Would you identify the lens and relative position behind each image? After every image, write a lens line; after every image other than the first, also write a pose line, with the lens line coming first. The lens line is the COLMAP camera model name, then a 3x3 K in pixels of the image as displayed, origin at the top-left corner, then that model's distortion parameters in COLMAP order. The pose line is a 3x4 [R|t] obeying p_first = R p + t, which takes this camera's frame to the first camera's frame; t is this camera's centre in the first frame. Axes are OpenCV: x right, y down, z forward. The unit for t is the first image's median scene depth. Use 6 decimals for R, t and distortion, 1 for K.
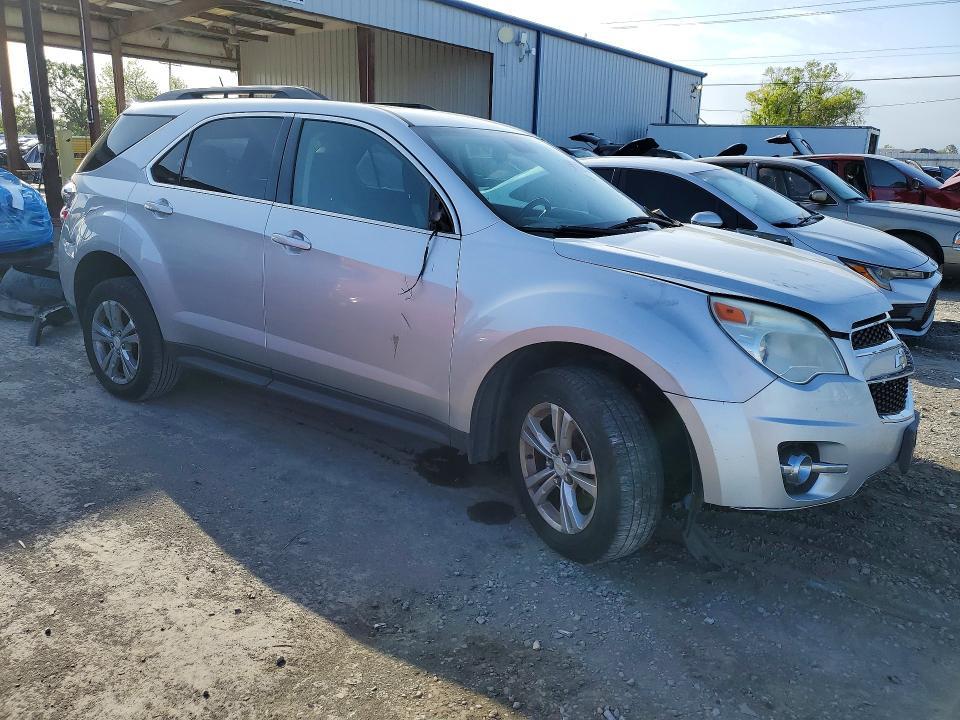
lens RADIAL K [[754.3, 0, 480.0], [0, 754.3, 356.3], [0, 0, 1]] dist [0.031265, -0.003238]
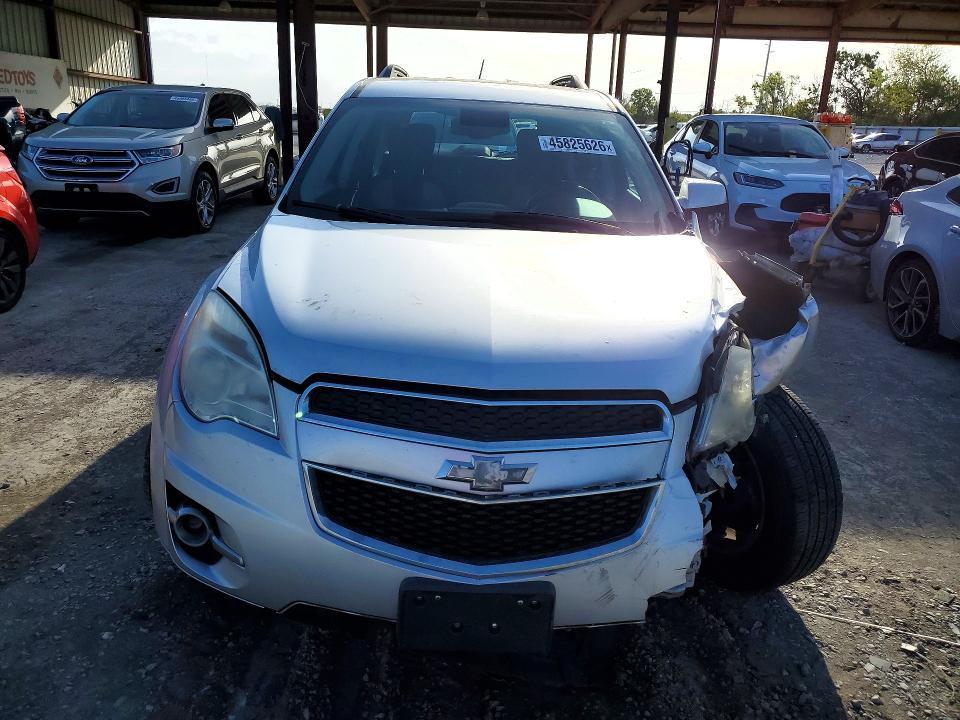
lens RADIAL K [[754.3, 0, 480.2], [0, 754.3, 361.9], [0, 0, 1]] dist [0.031265, -0.003238]
pose [[0.563878, 0.244850, -0.788727, 0.138438], [-0.230851, 0.963700, 0.134128, -0.022493], [0.792937, 0.106446, 0.599933, 0.089218]]
